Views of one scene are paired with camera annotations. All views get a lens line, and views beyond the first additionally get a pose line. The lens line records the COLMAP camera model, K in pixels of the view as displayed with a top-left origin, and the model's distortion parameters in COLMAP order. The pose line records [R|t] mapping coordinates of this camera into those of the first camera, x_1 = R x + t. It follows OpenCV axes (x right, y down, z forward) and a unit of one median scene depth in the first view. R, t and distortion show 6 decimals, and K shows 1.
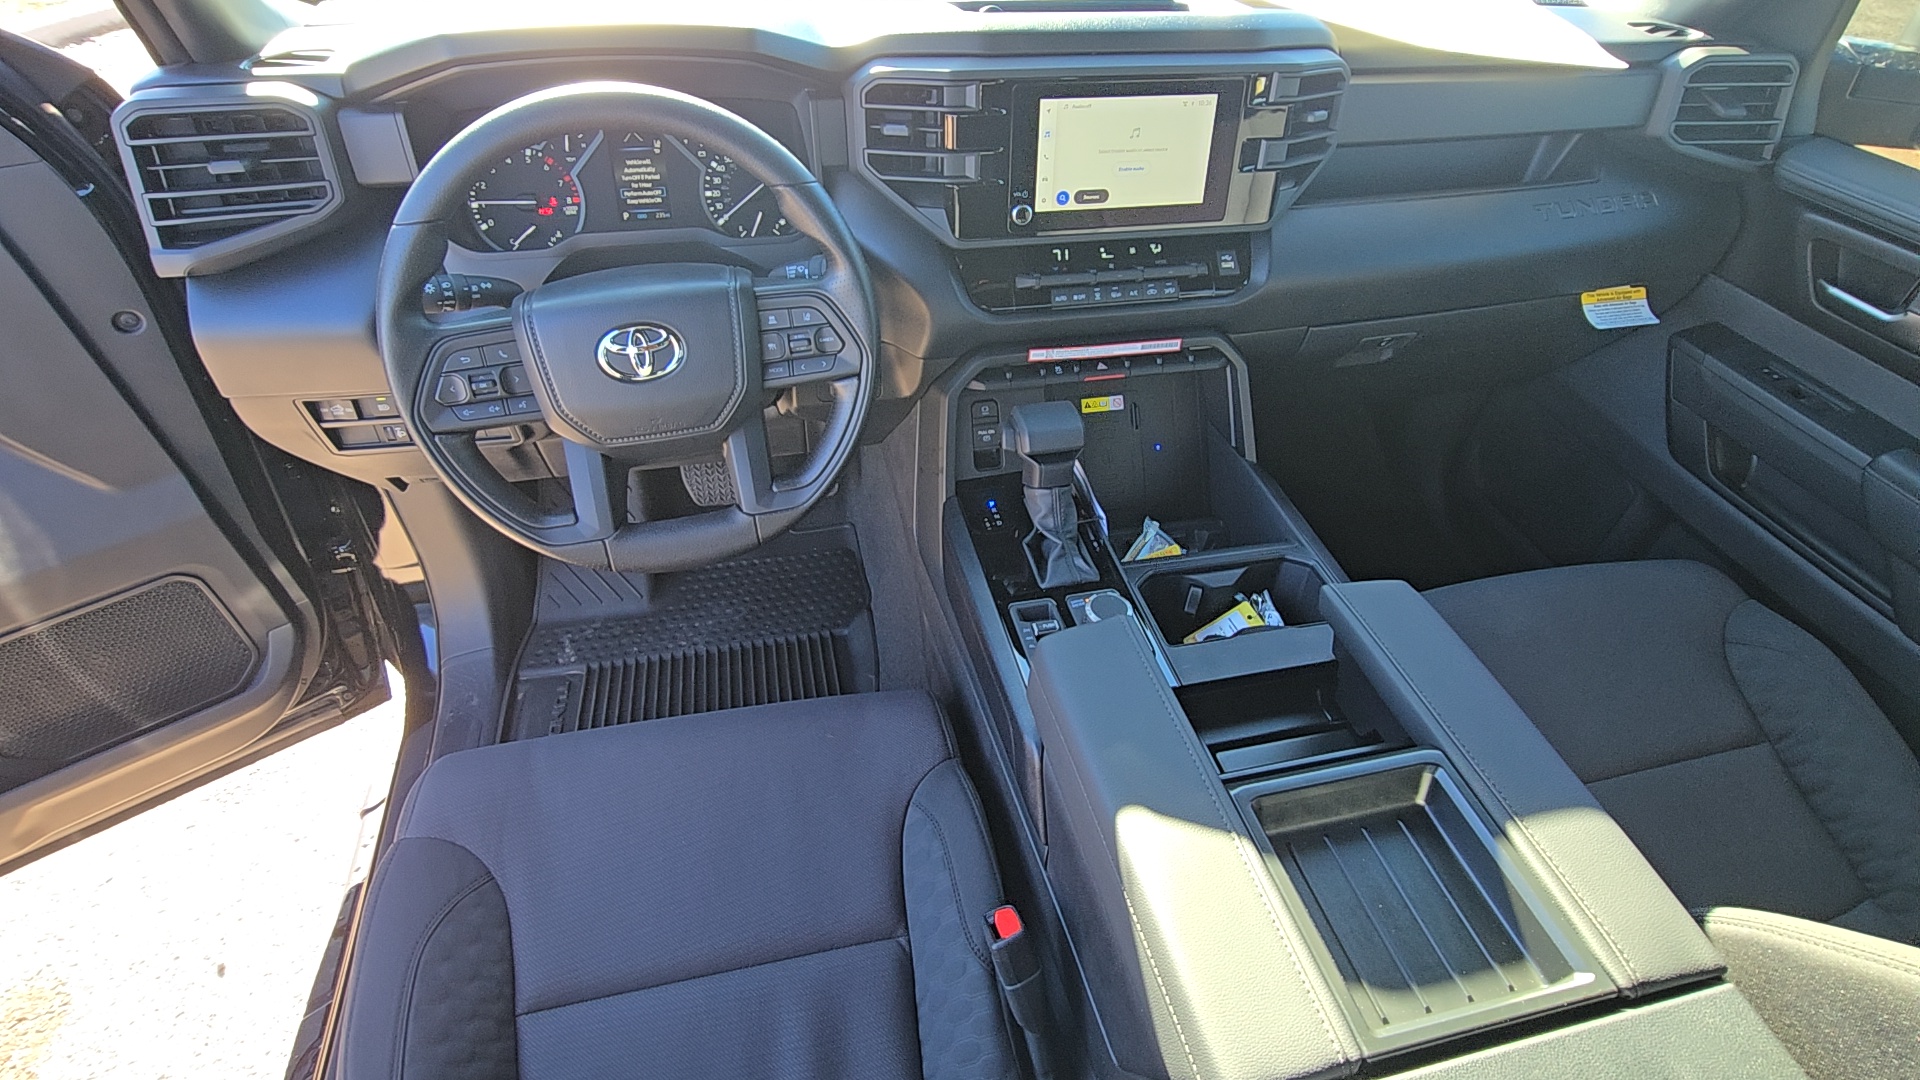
lens RADIAL K [[976.3, 0, 970.7], [0, 976.3, 541.7], [0, 0, 1]] dist [-0.005176, 0.006230]
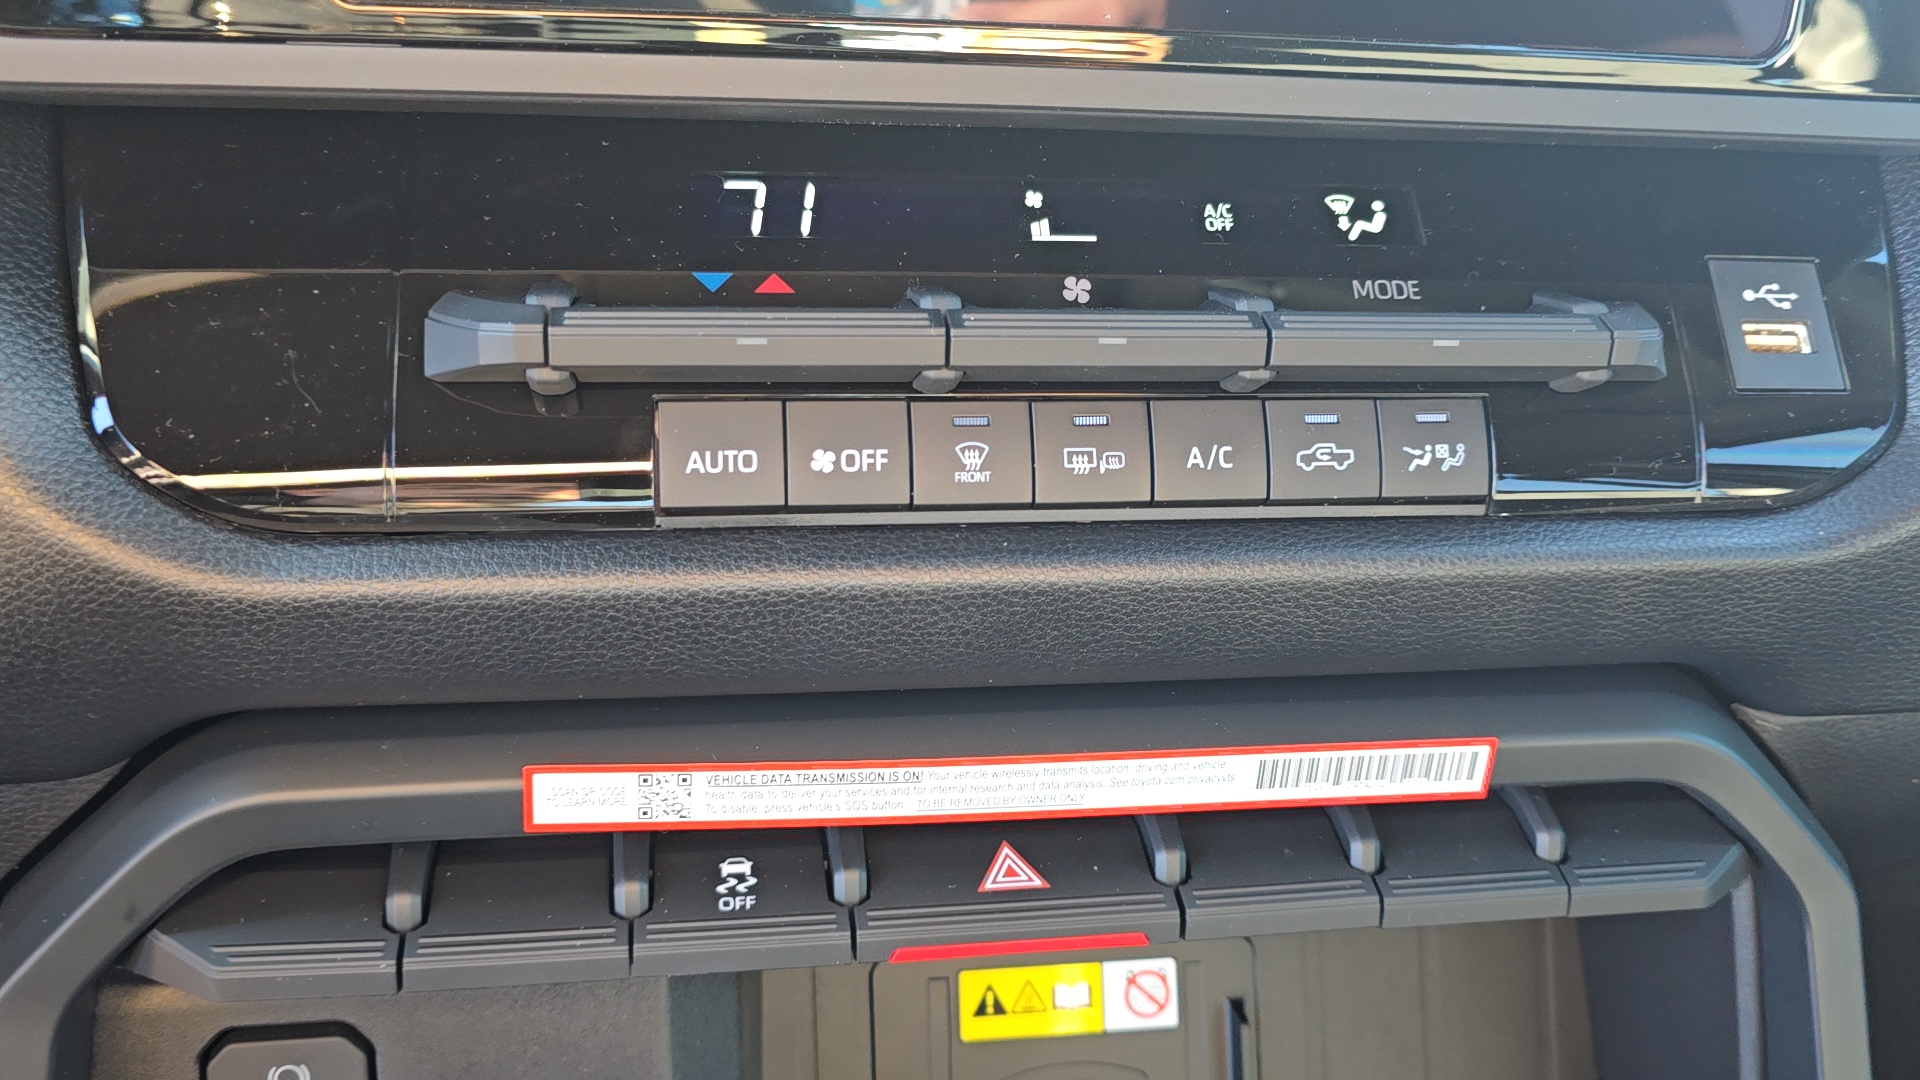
lens RADIAL K [[1629.1, 0, 956.0], [0, 1629.1, 527.7], [0, 0, 1]] dist [-0.000170, 0.012733]
pose [[0.995452, 0.064756, -0.069872, 0.147841], [-0.078109, 0.974689, -0.209478, -0.187180], [0.054538, 0.213983, 0.975314, 0.752611]]
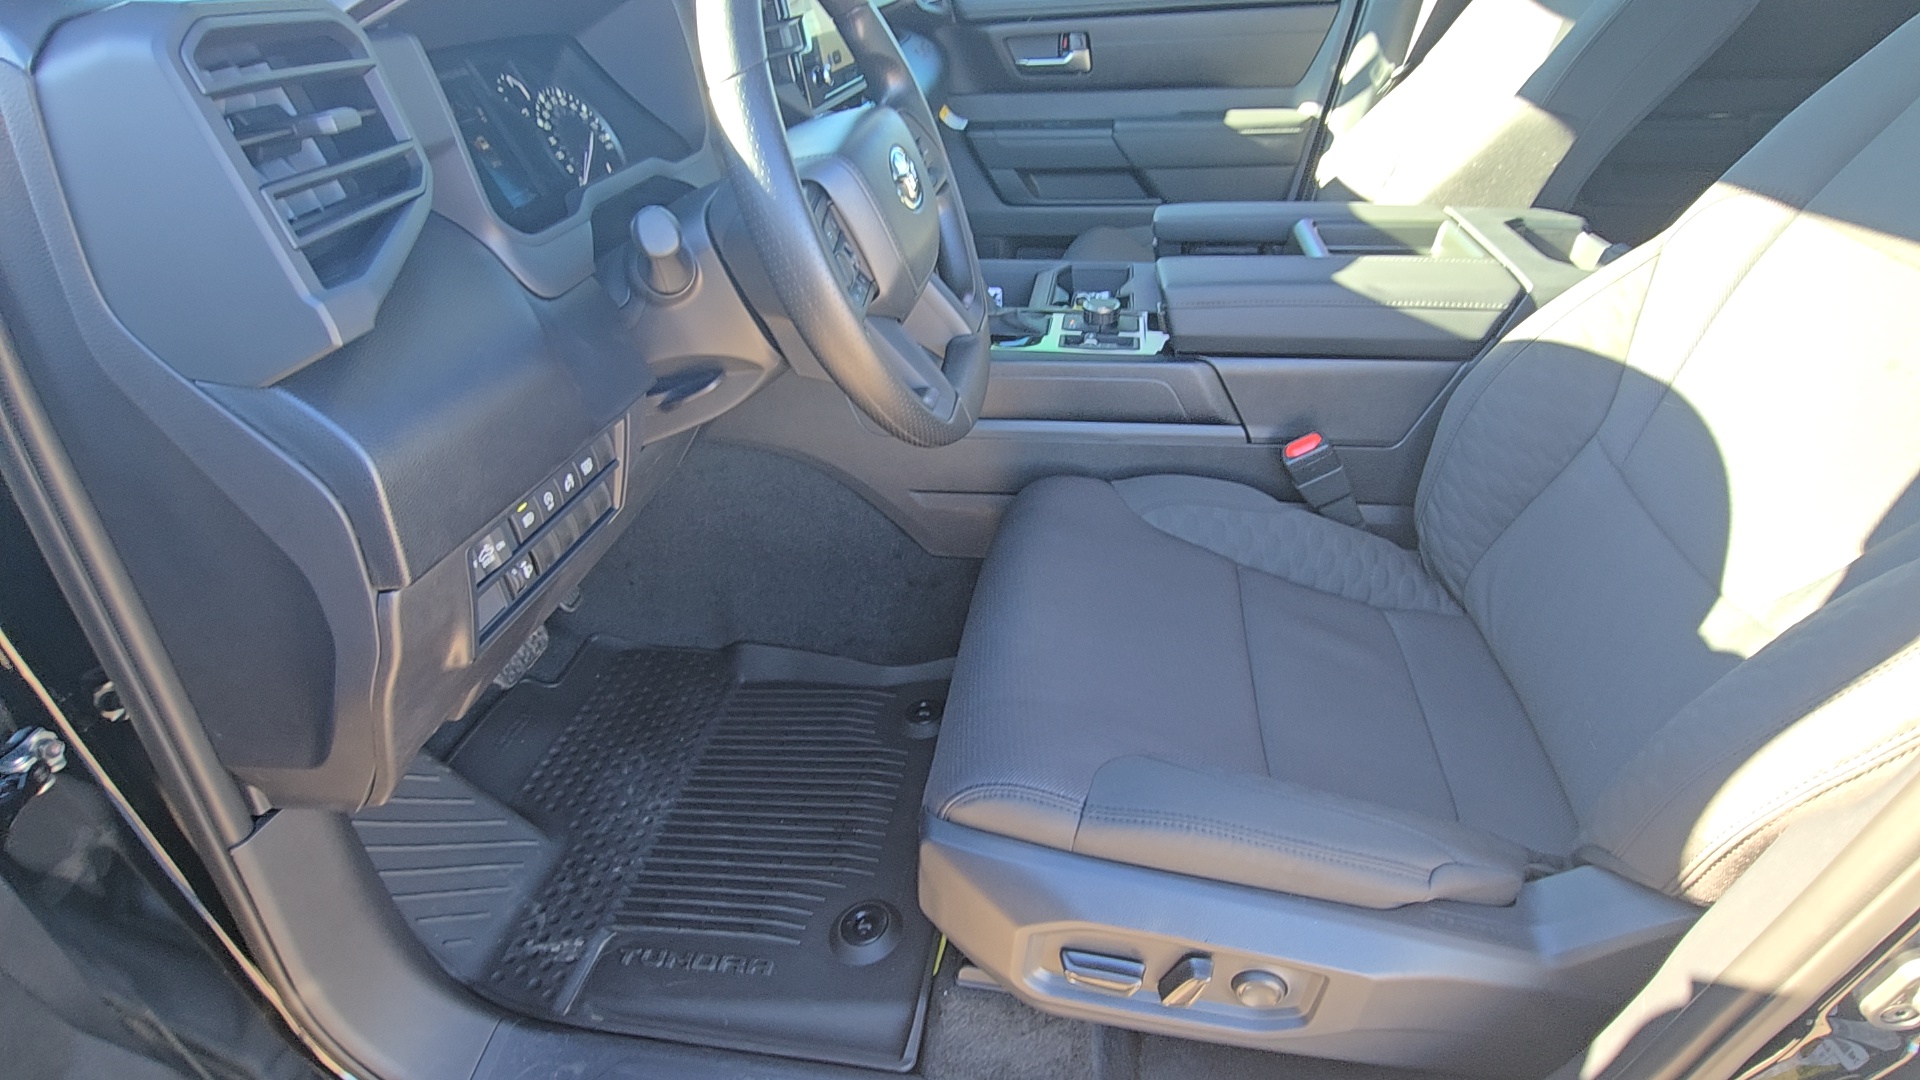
lens RADIAL K [[976.3, 0, 979.2], [0, 976.3, 542.9], [0, 0, 1]] dist [-0.005176, 0.006230]
pose [[0.361119, -0.536632, 0.762640, -0.952192], [0.638264, 0.738481, 0.217407, -0.075220], [-0.679862, 0.408256, 0.609192, 0.411692]]
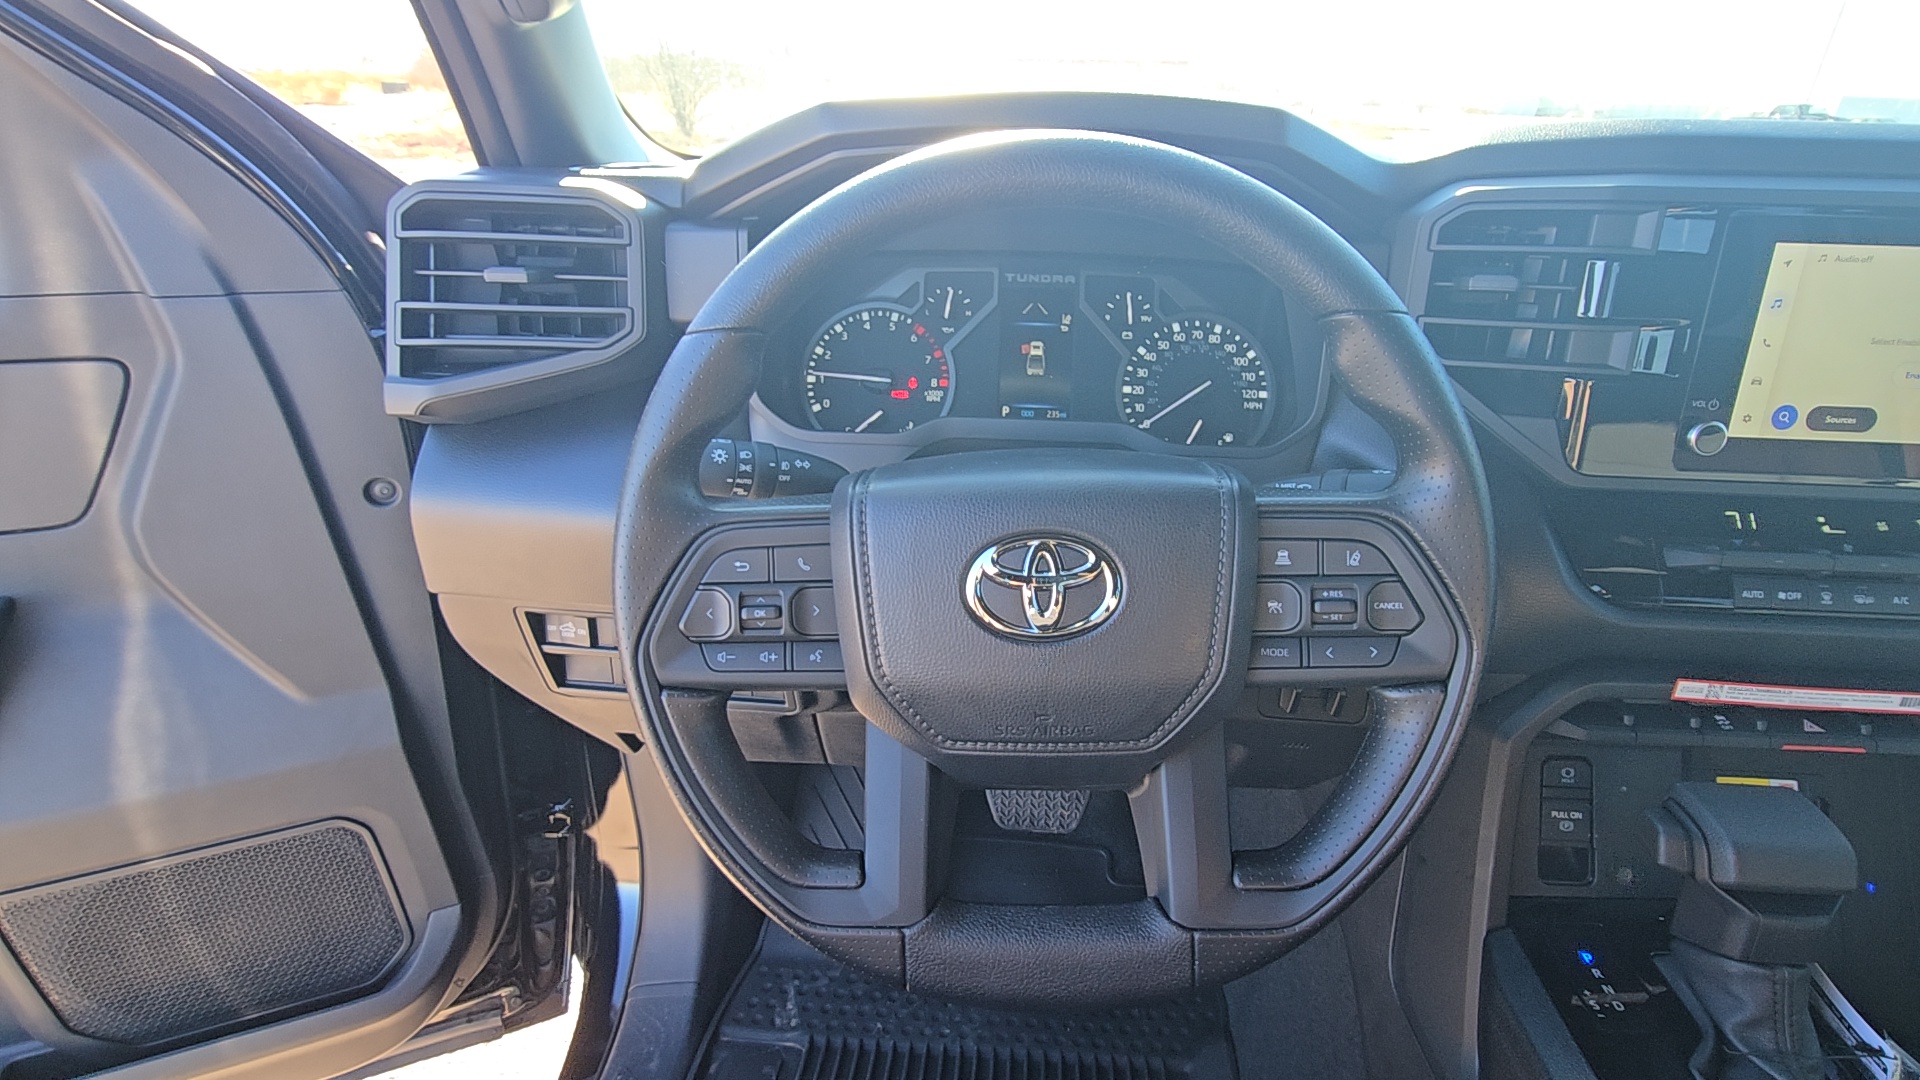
lens RADIAL K [[976.3, 0, 972.3], [0, 976.3, 545.3], [0, 0, 1]] dist [-0.005176, 0.006230]
pose [[0.958725, 0.097349, -0.267151, -0.184289], [-0.171988, 0.946739, -0.272224, -0.050524], [0.226421, 0.306935, 0.924405, 0.387555]]
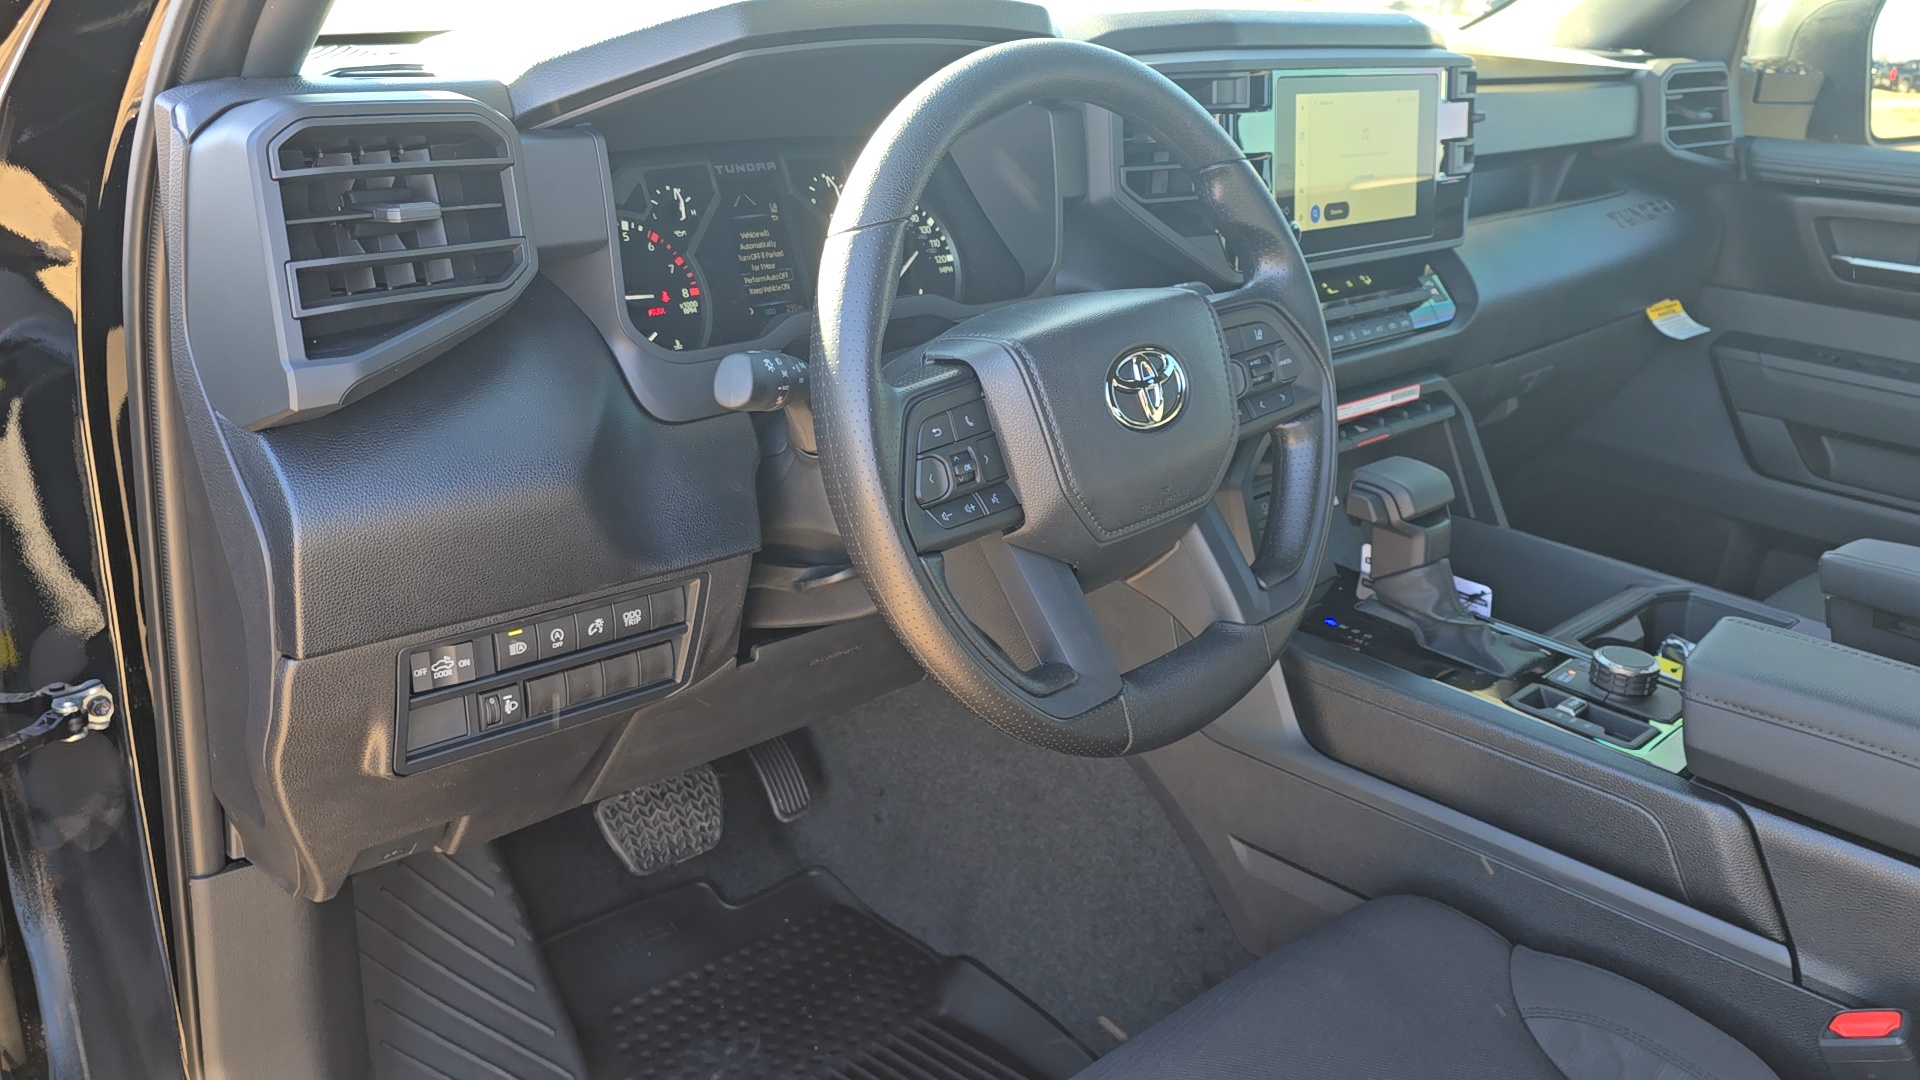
lens RADIAL K [[1629.1, 0, 998.0], [0, 1629.1, 544.3], [0, 0, 1]] dist [-0.000170, 0.012733]
pose [[0.846767, -0.180440, 0.500426, -0.793522], [0.330267, 0.915778, -0.228638, 0.104093], [-0.417023, 0.358877, 0.835044, 0.098581]]
